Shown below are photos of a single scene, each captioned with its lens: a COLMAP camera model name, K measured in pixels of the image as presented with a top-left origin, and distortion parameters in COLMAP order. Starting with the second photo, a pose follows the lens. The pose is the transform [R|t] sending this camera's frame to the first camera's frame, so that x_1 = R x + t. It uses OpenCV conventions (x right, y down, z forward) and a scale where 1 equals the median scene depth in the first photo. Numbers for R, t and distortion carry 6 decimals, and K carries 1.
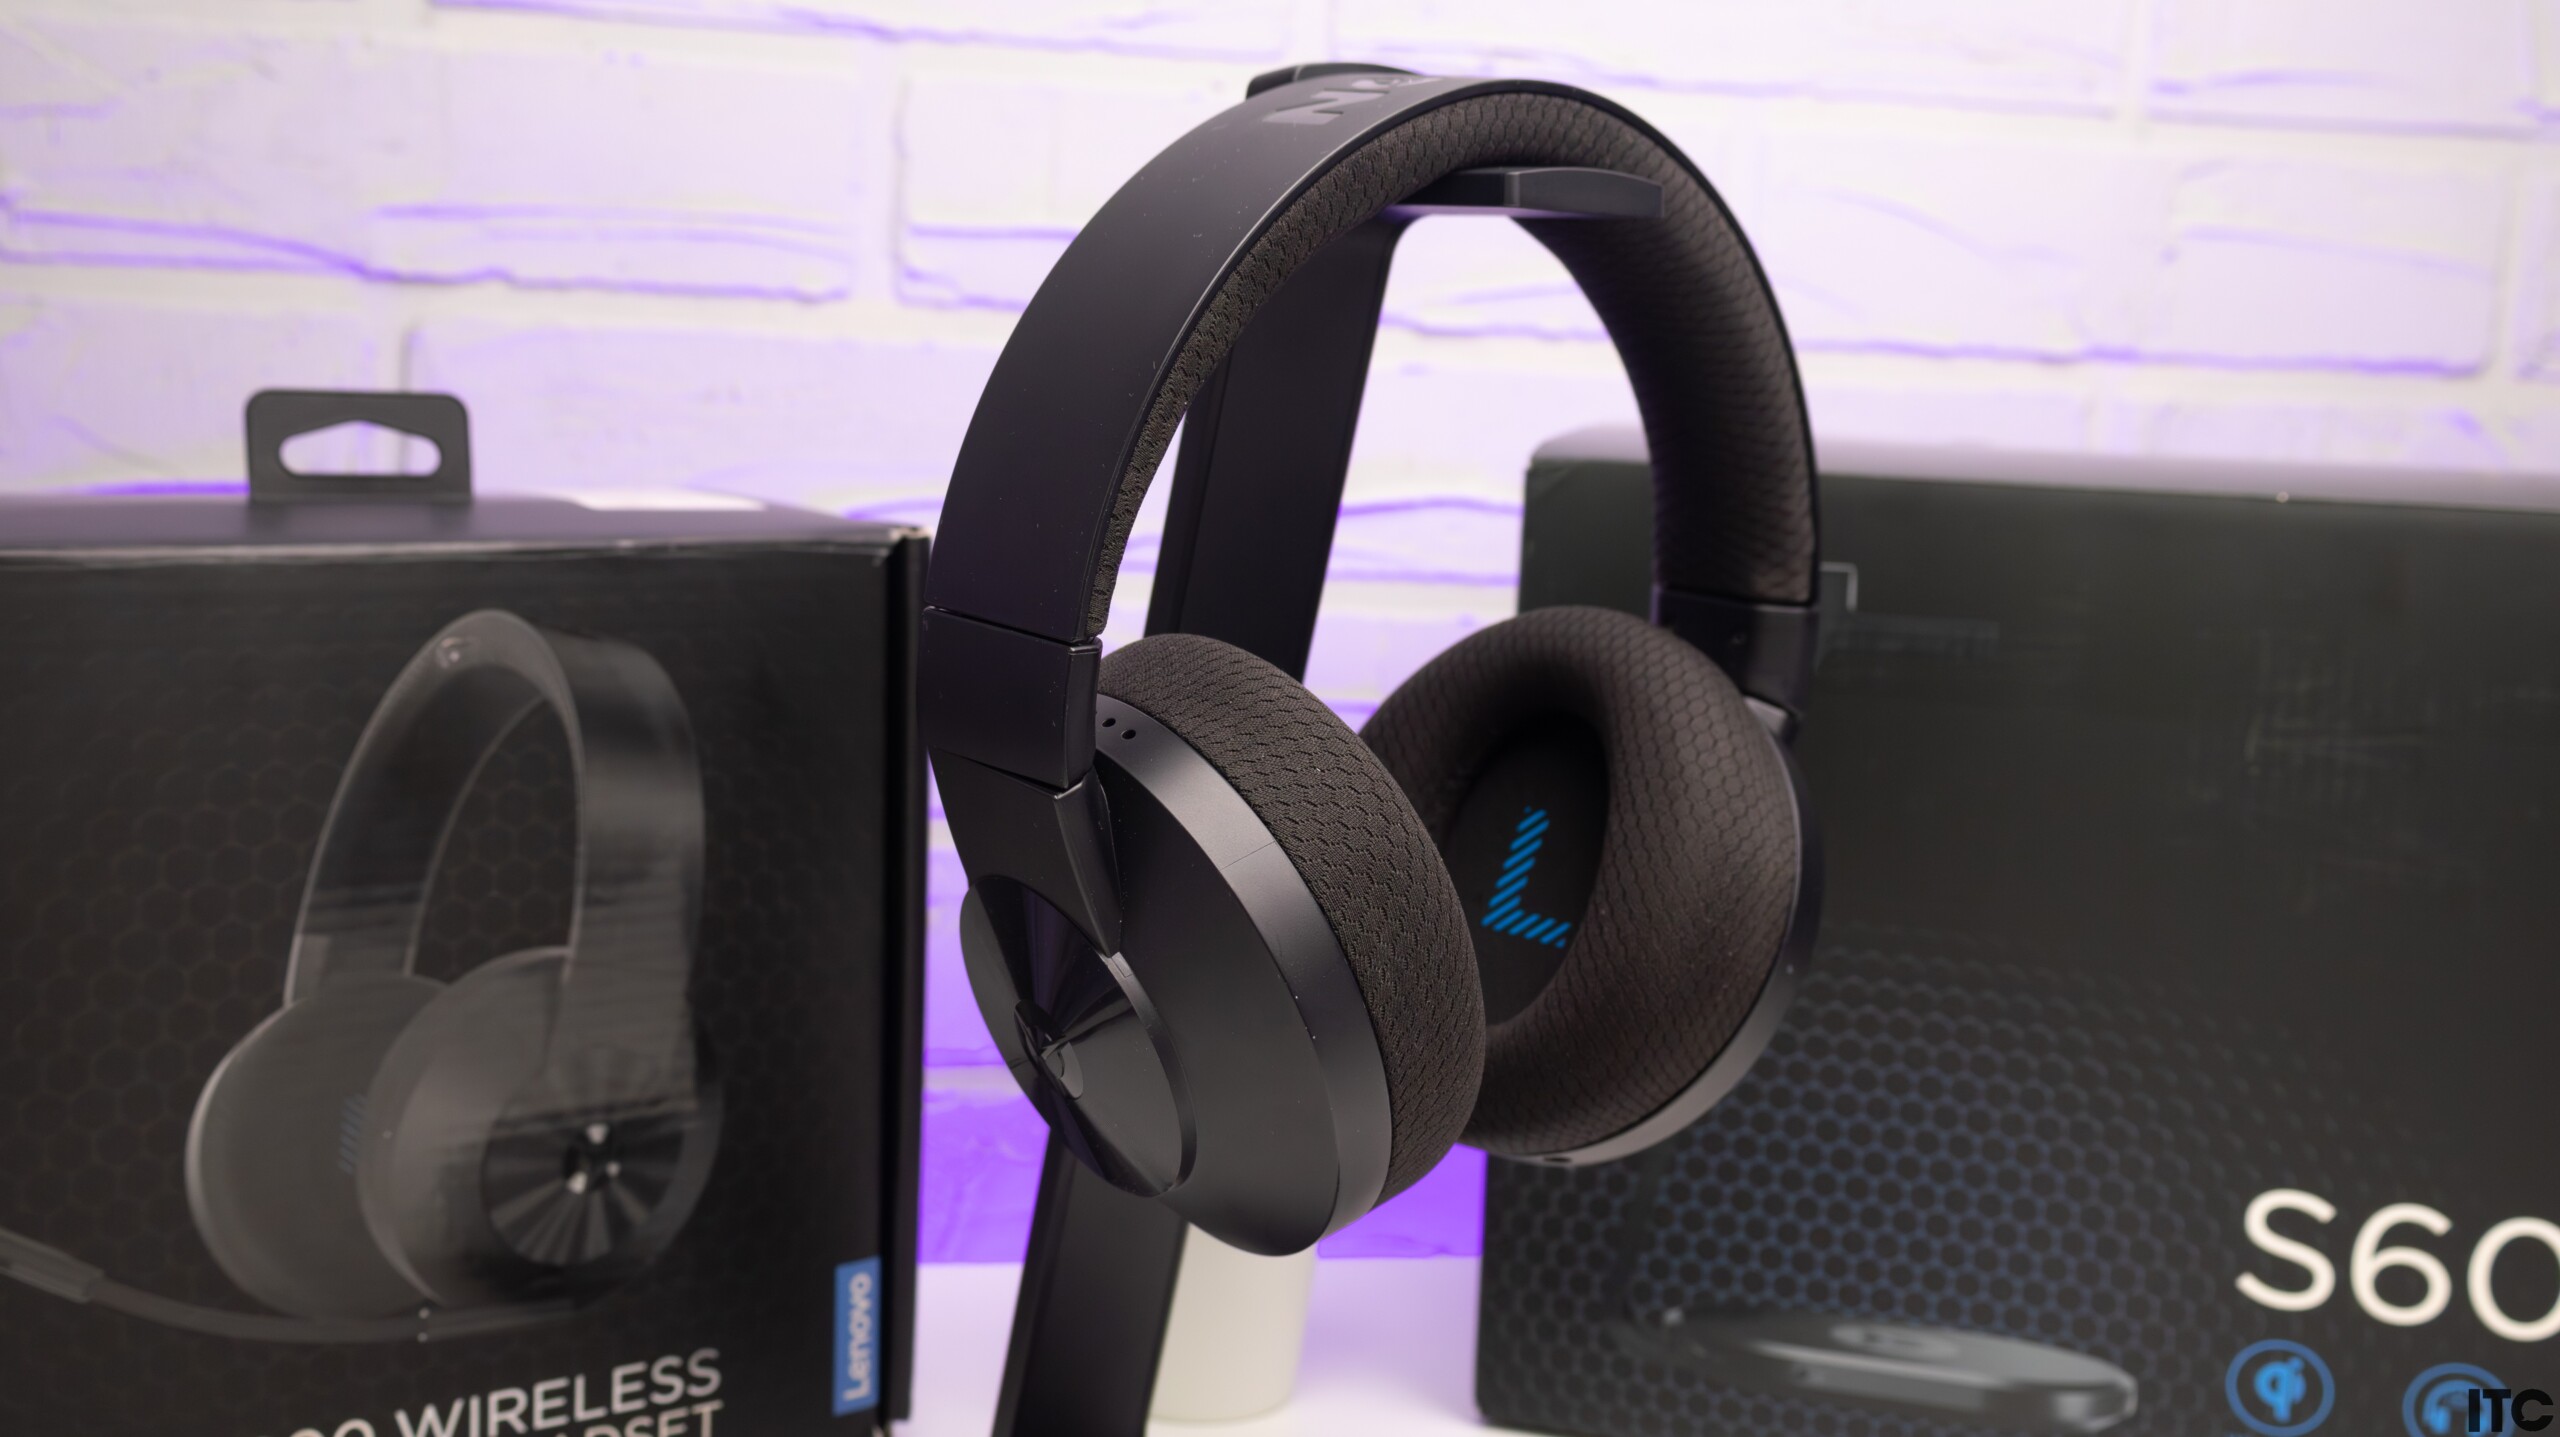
lens RADIAL K [[2792.8, 0, 1280.0], [0, 2792.8, 718.5], [0, 0, 1]] dist [0.026843, -0.019759]
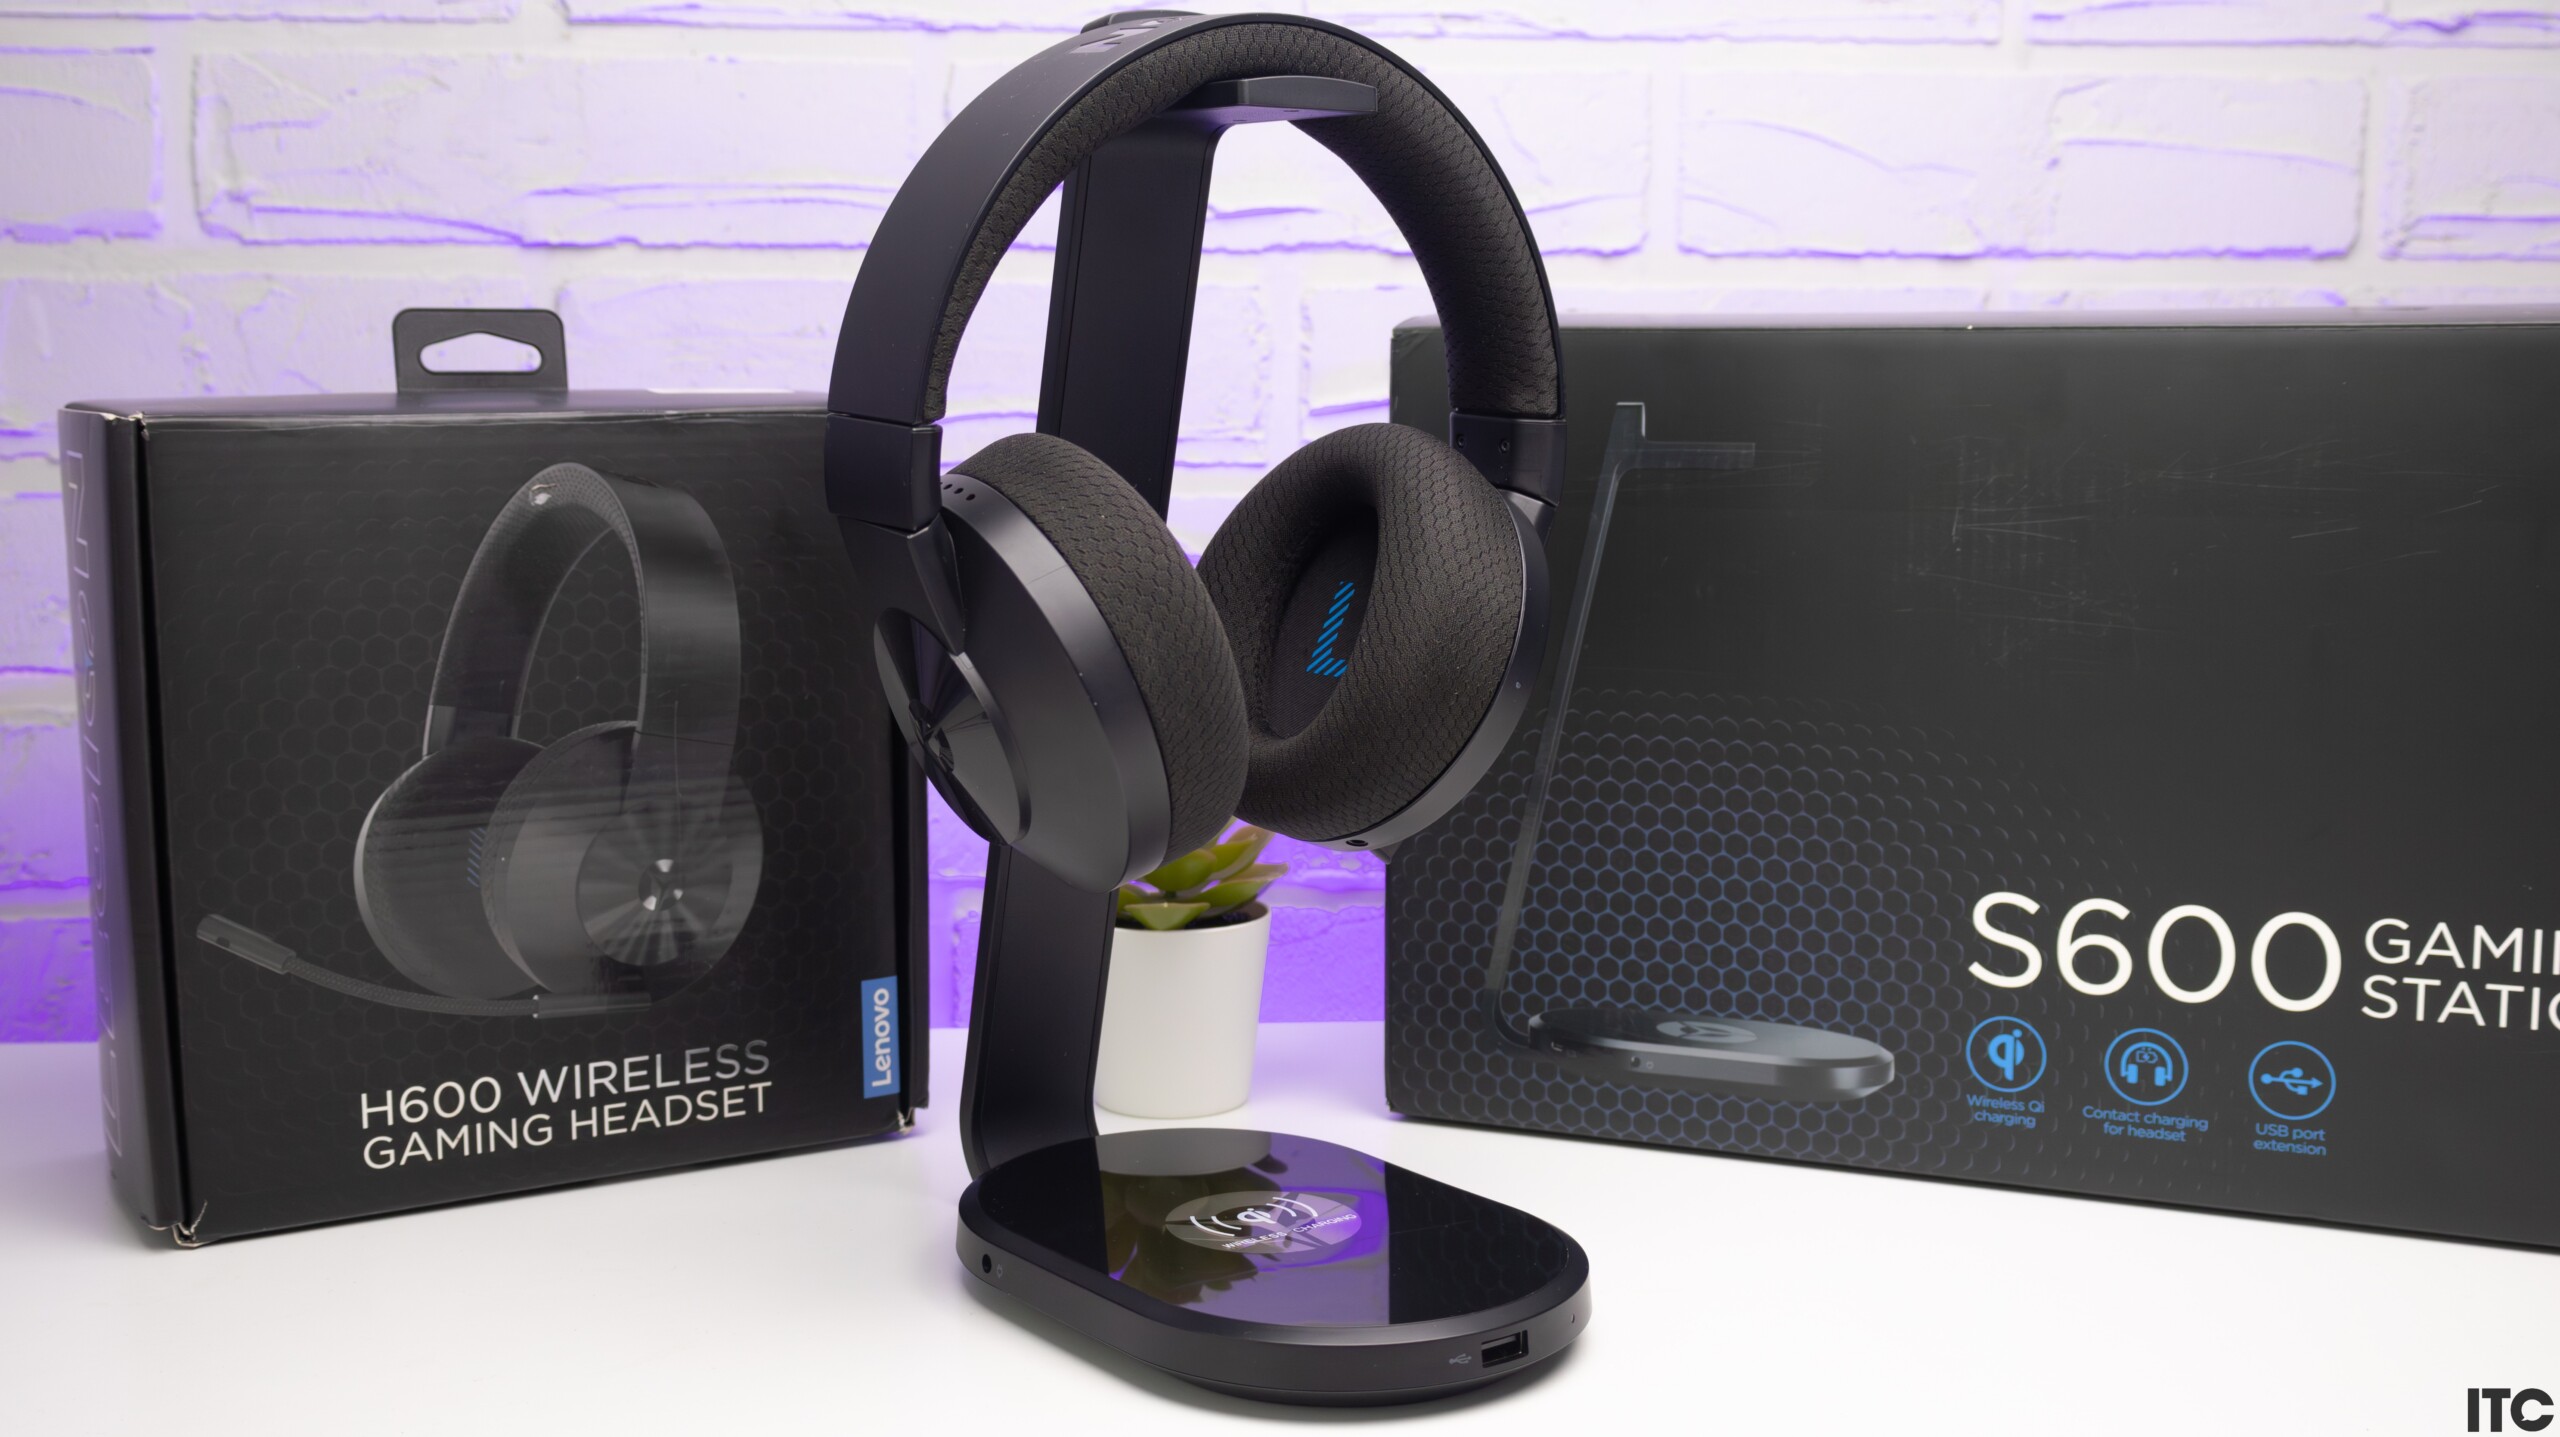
lens RADIAL K [[2821.0, 0, 1280.0], [0, 2821.0, 718.5], [0, 0, 1]] dist [0.025336, -0.003544]
pose [[0.993759, -0.027146, -0.108195, 0.183216], [0.026044, 0.999594, -0.011577, 0.100507], [0.108465, 0.008687, 0.994062, -0.276967]]
